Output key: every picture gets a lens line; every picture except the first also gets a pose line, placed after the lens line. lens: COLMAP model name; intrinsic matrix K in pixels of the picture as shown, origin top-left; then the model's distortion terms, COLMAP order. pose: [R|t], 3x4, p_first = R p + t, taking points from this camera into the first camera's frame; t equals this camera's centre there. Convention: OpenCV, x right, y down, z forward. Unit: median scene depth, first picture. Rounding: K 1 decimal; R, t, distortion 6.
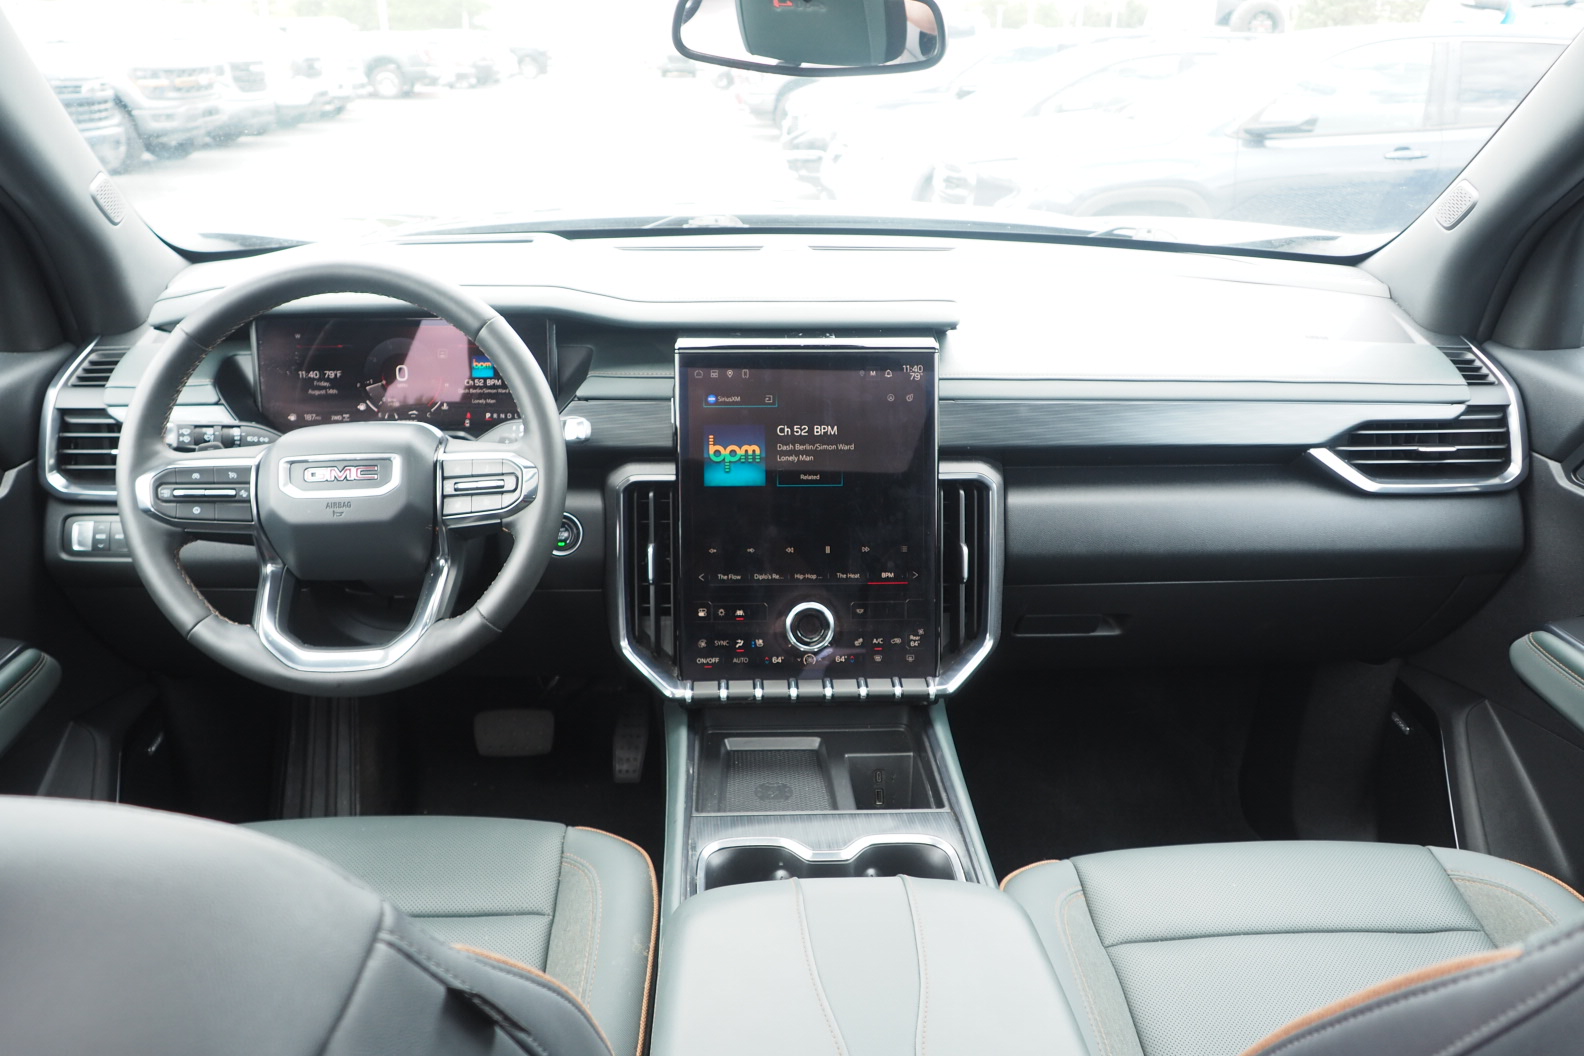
lens RADIAL K [[1168.8, 0, 768.2], [0, 1168.8, 549.7], [0, 0, 1]] dist [-0.011843, -0.004695]
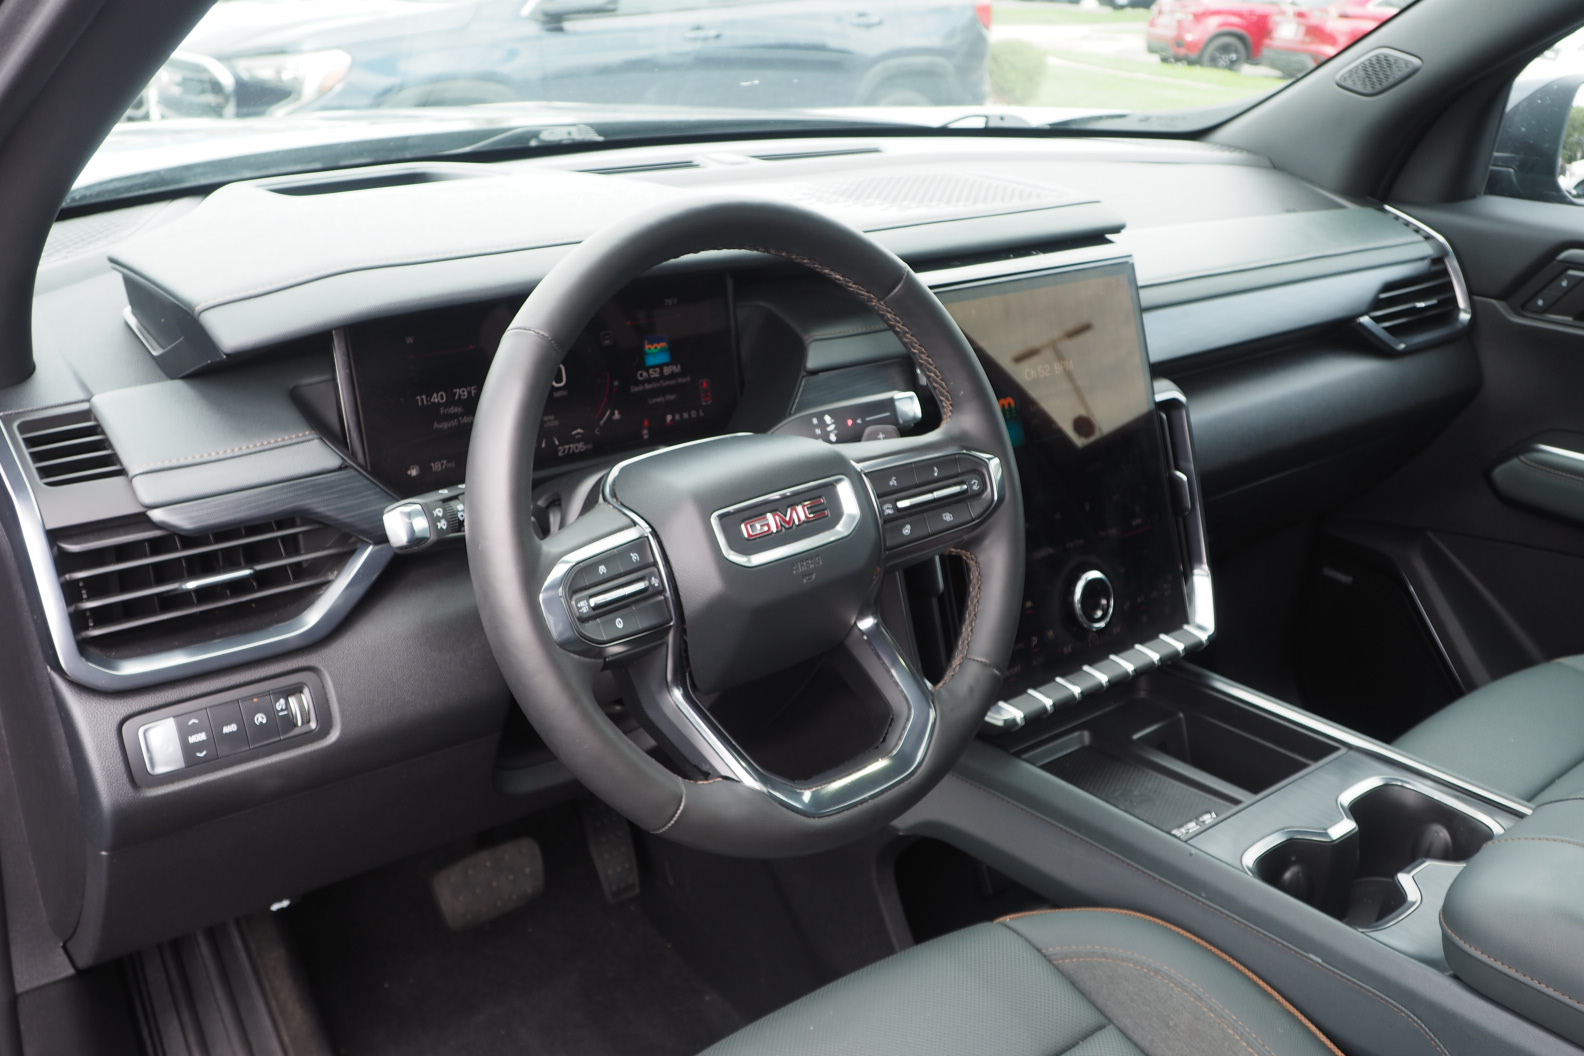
lens RADIAL K [[1407.2, 0, 775.4], [0, 1407.2, 523.5], [0, 0, 1]] dist [-0.003067, -0.011647]
pose [[0.817886, -0.204072, 0.537975, -0.677920], [0.203354, 0.977171, 0.061515, -0.095424], [-0.538247, 0.059087, 0.840714, 0.270575]]
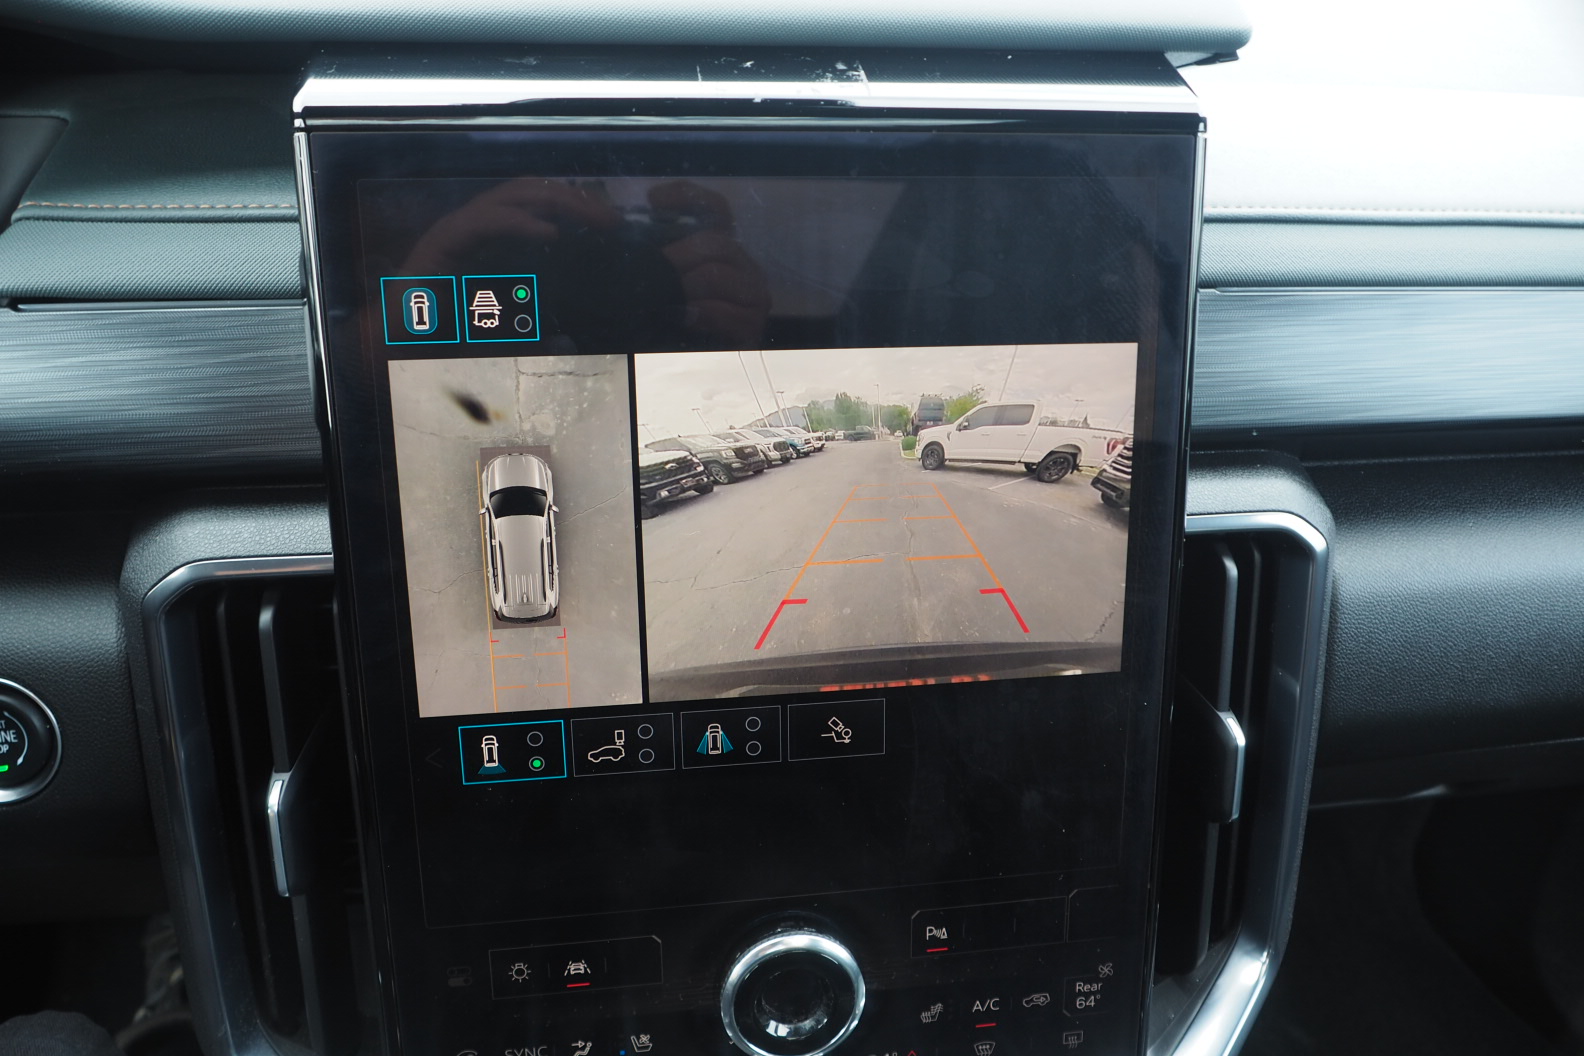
lens RADIAL K [[1104.4, 0, 779.9], [0, 1104.4, 550.7], [0, 0, 1]] dist [-0.030201, -0.014507]
pose [[0.997012, -0.023568, 0.073568, 0.012217], [0.011215, 0.986396, 0.164004, -0.109335], [-0.076432, -0.162689, 0.983712, 0.710571]]
